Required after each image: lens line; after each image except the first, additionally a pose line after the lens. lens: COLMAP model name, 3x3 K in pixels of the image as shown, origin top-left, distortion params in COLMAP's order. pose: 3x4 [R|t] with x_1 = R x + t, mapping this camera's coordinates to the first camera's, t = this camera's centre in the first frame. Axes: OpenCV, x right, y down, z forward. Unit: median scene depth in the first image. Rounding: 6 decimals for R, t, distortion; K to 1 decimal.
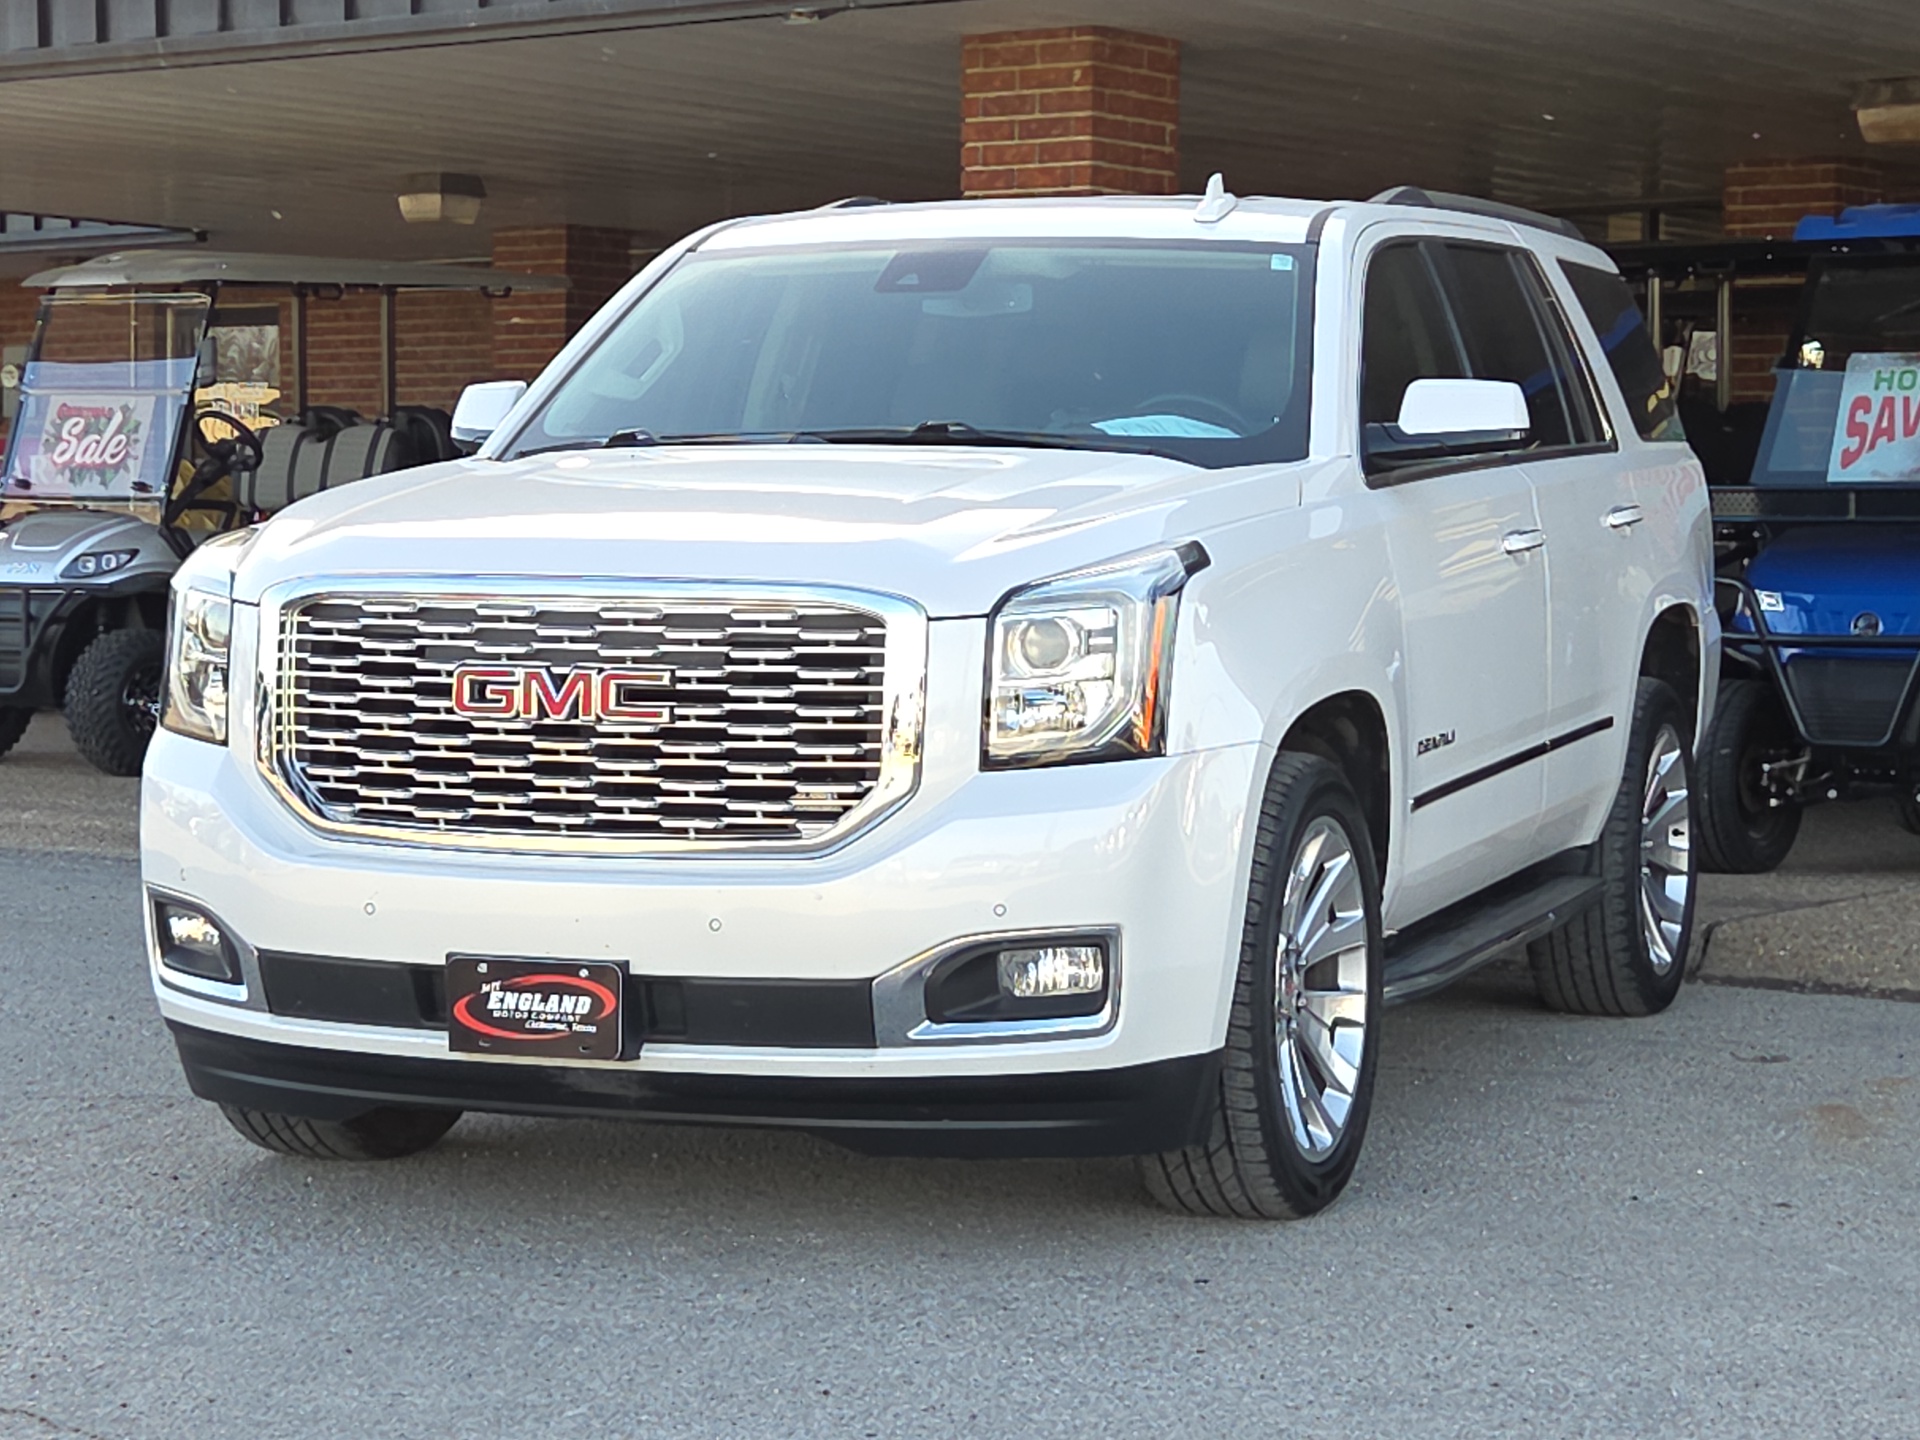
lens RADIAL K [[4257.5, 0, 968.6], [0, 4257.5, 720.4], [0, 0, 1]] dist [0.111440, 0.000000]
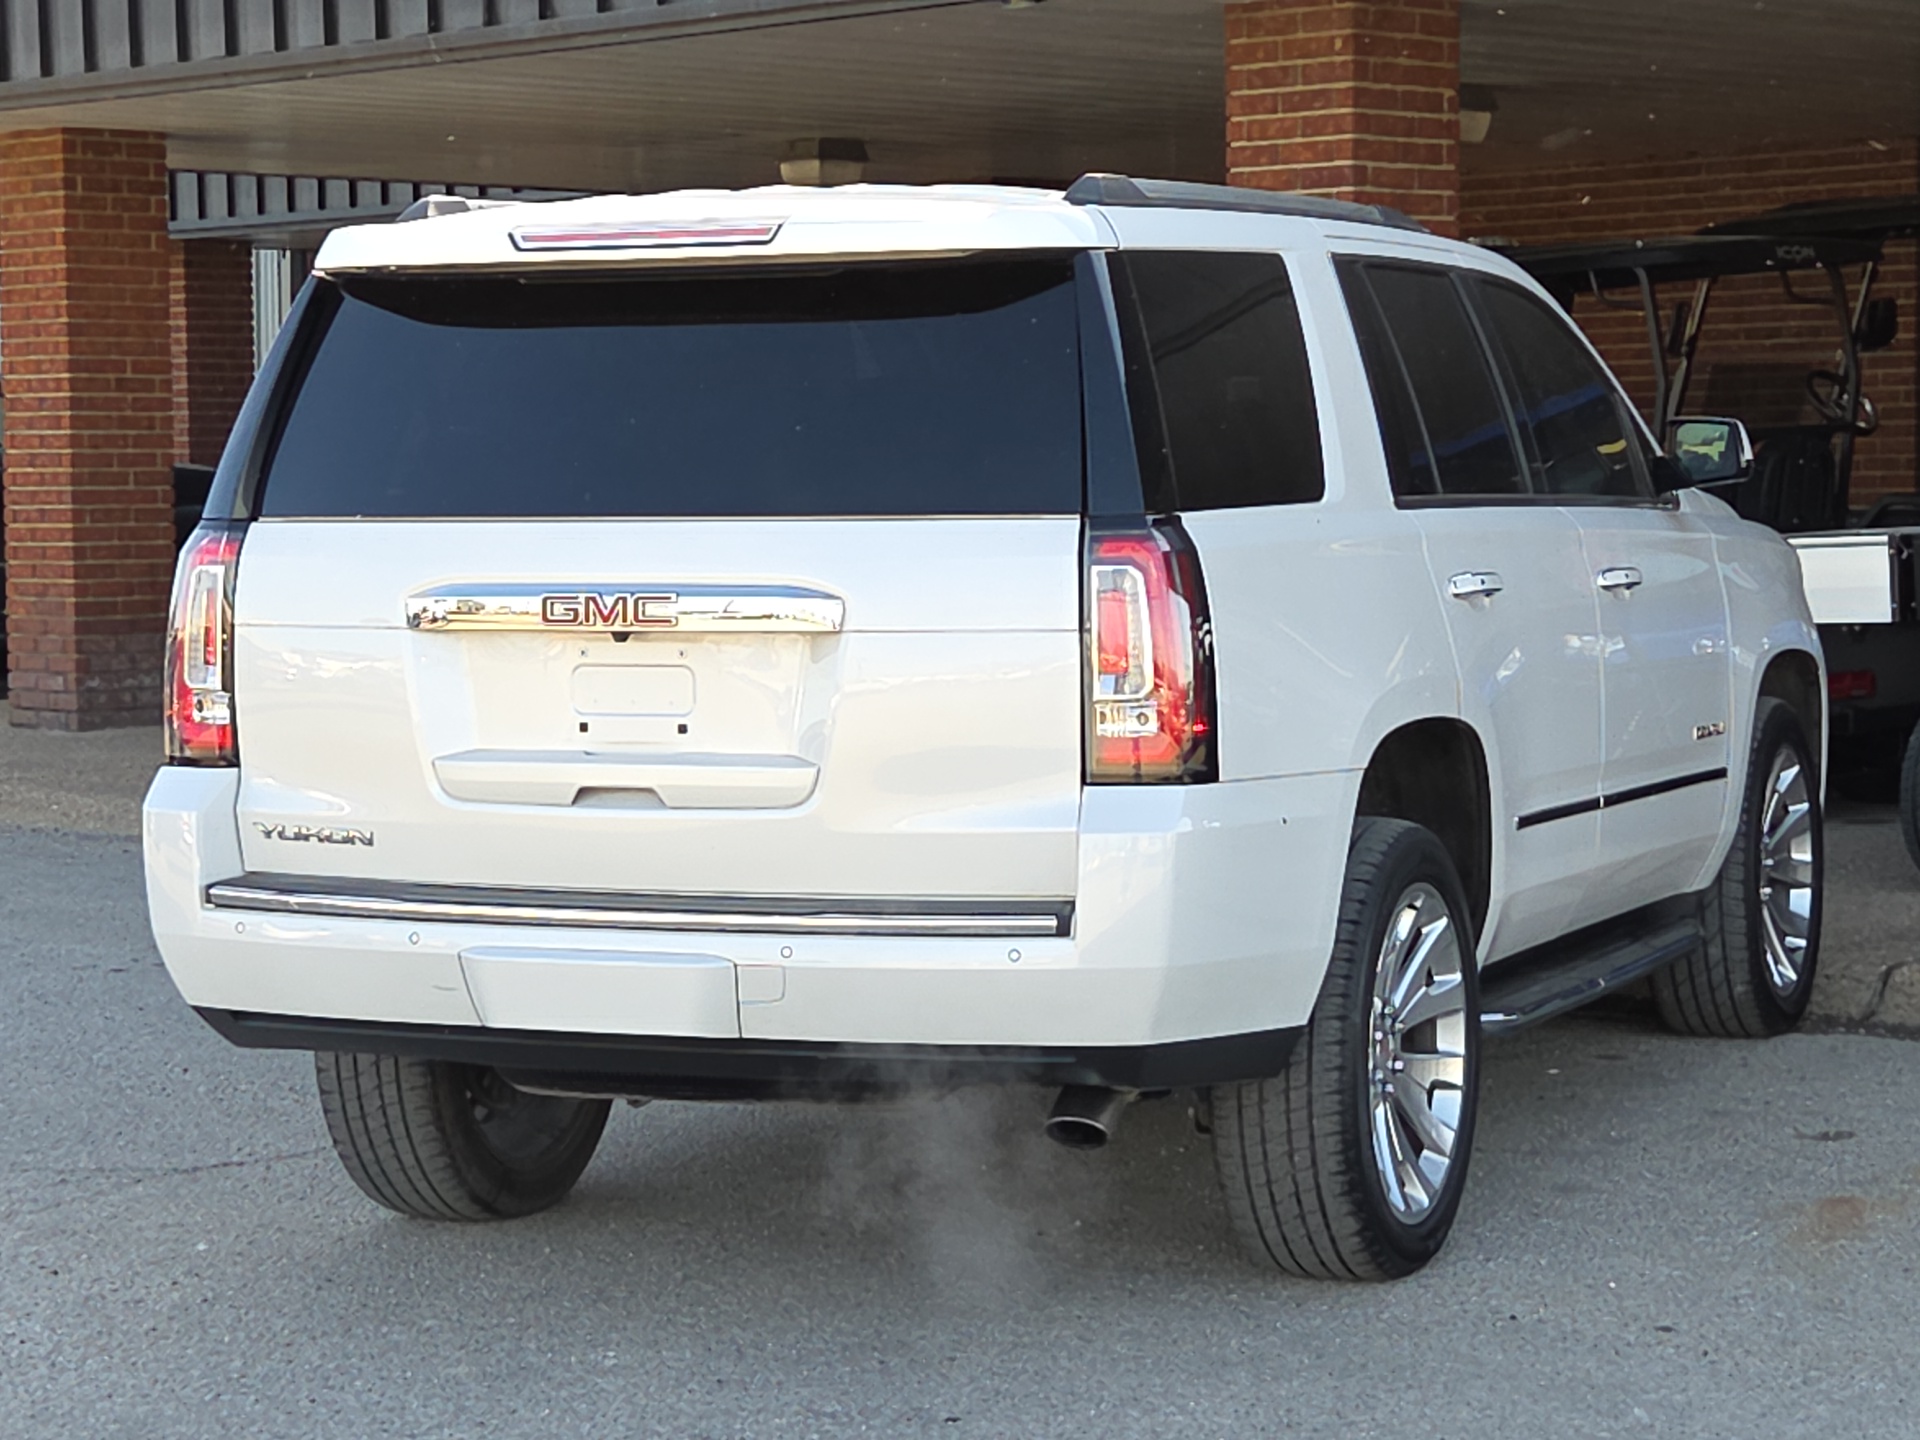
lens RADIAL K [[4396.4, 0, 952.4], [0, 4396.4, 723.2], [0, 0, 1]] dist [0.139936, 0.000000]
pose [[0.985847, -0.007184, -0.167495, 0.189748], [0.010817, 0.999725, 0.020787, -0.038762], [0.167300, -0.022305, 0.985654, 0.023389]]
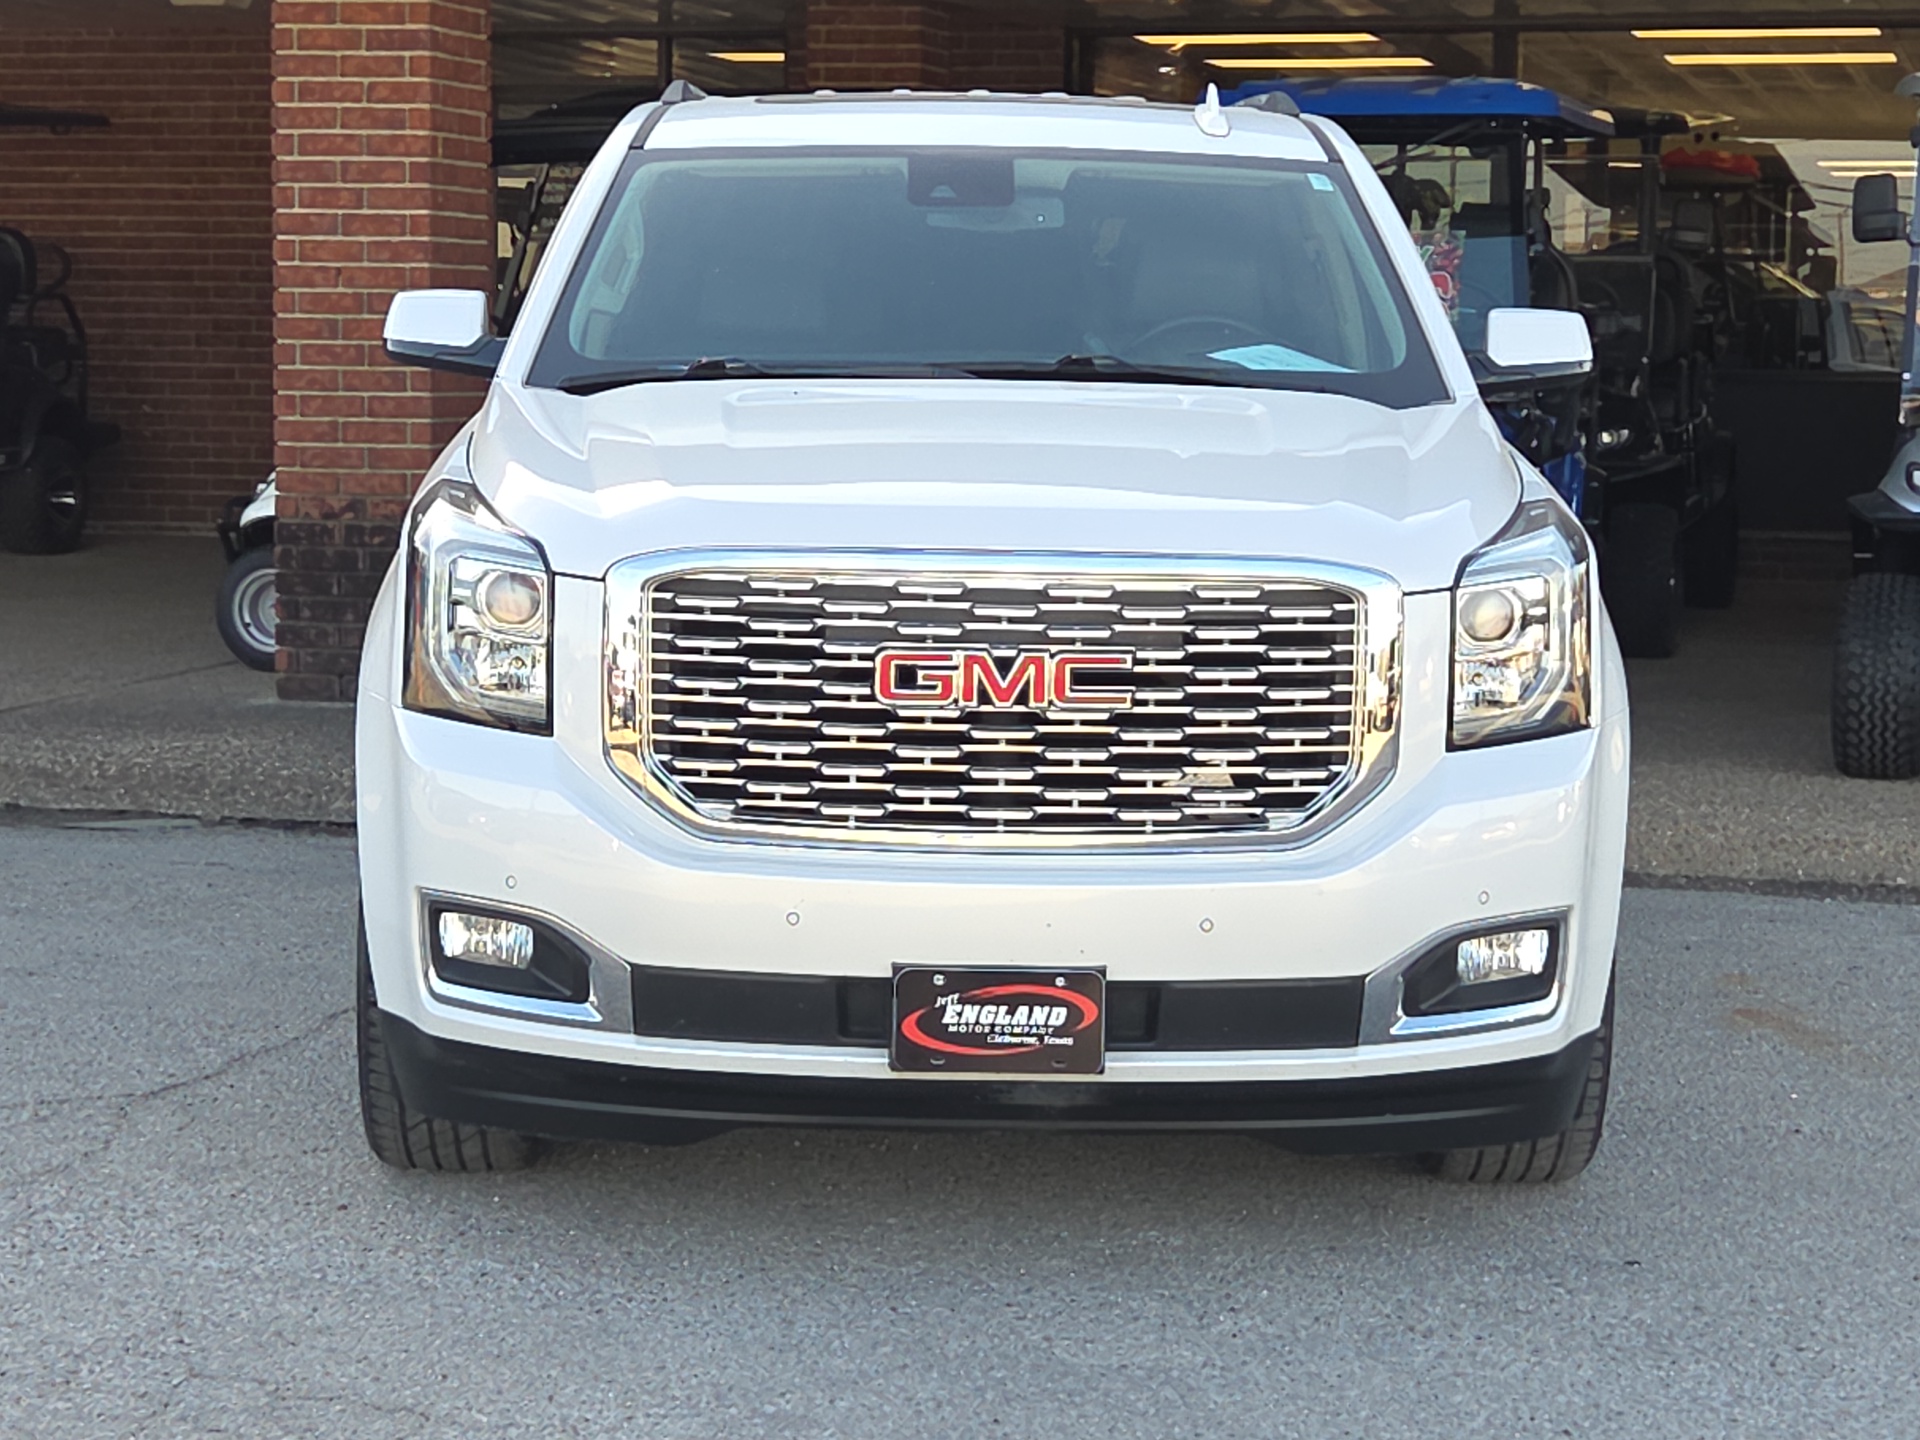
lens RADIAL K [[4257.5, 0, 968.7], [0, 4257.5, 727.3], [0, 0, 1]] dist [0.111440, 0.000000]
pose [[0.931988, -0.028437, 0.361371, -0.374645], [0.008651, 0.998379, 0.056253, -0.040936], [-0.362385, -0.049301, 0.930724, 0.125173]]
